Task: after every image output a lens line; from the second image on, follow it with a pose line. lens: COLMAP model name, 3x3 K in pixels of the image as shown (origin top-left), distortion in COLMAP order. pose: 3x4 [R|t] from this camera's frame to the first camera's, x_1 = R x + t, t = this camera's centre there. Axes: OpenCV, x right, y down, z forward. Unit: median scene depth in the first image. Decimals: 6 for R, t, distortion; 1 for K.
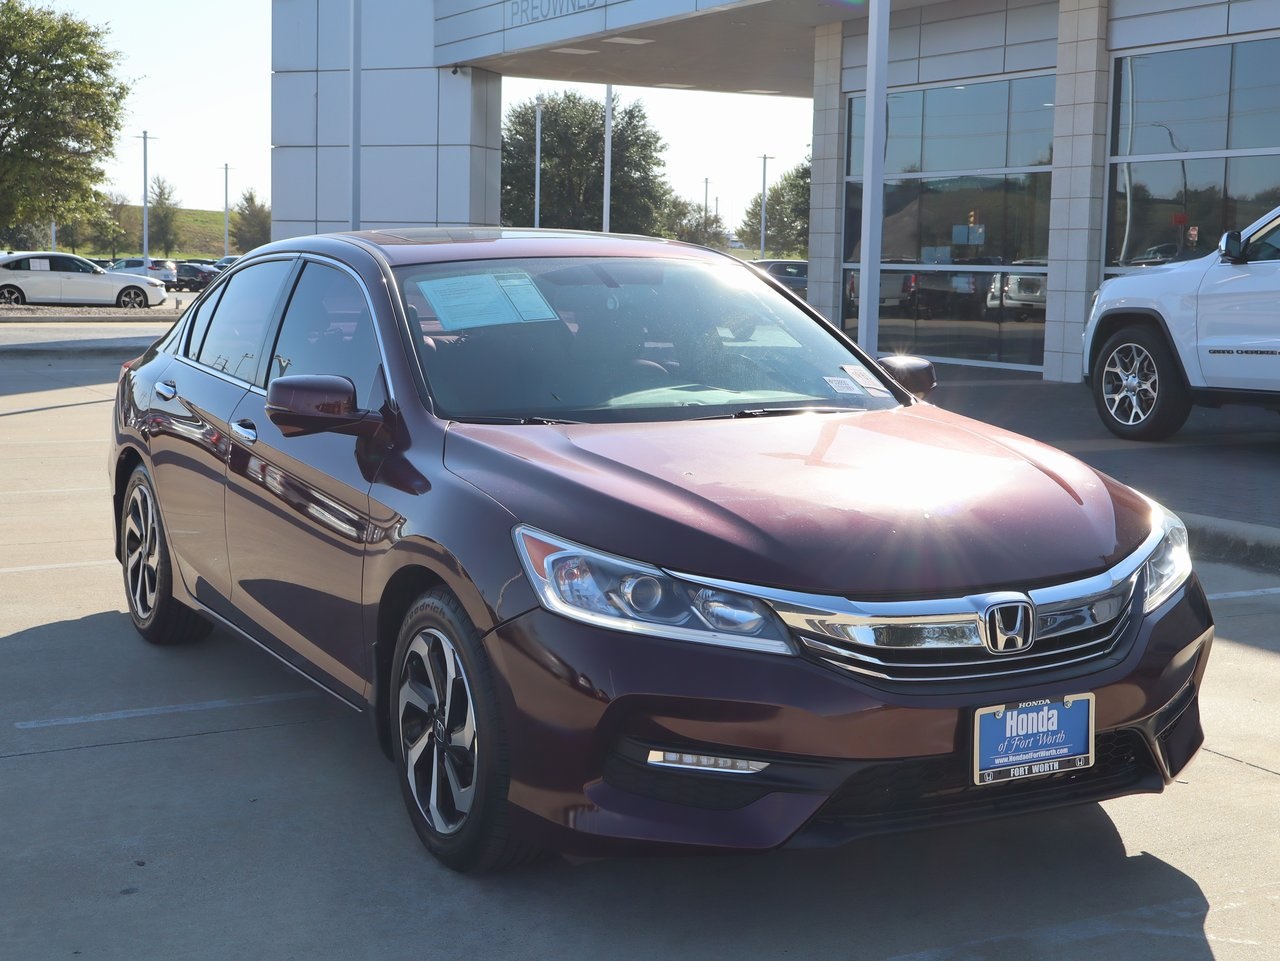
lens RADIAL K [[1883.1, 0, 640.0], [0, 1883.1, 480.5], [0, 0, 1]] dist [0.045802, -0.032854]
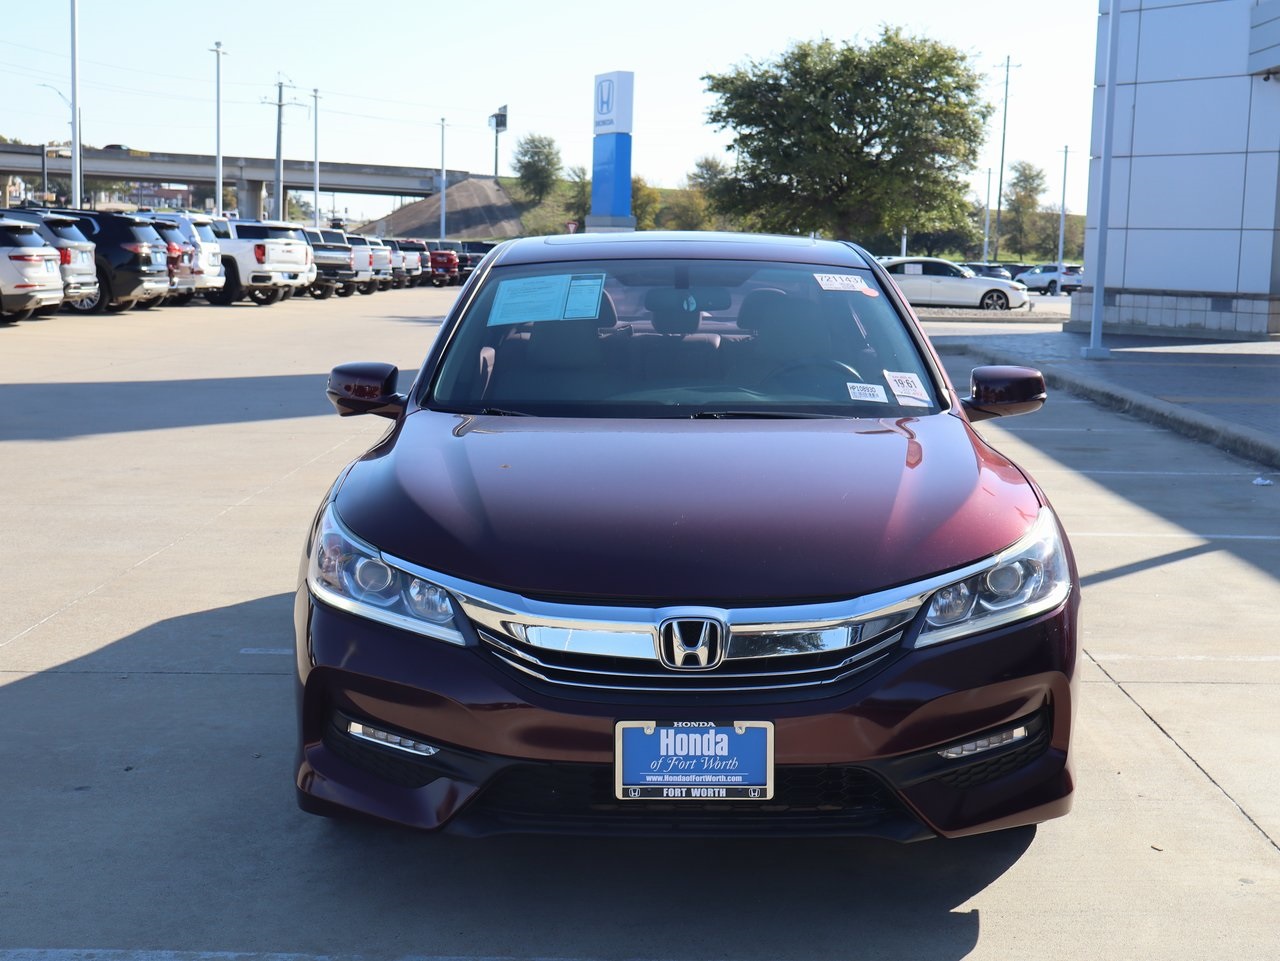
lens RADIAL K [[1777.3, 0, 640.0], [0, 1777.3, 480.5], [0, 0, 1]] dist [-0.009562, 0.011349]
pose [[0.883882, 0.063693, -0.463352, 0.561873], [-0.061865, 0.997901, 0.019160, -0.019910], [0.463600, 0.011730, 0.885967, 0.176009]]
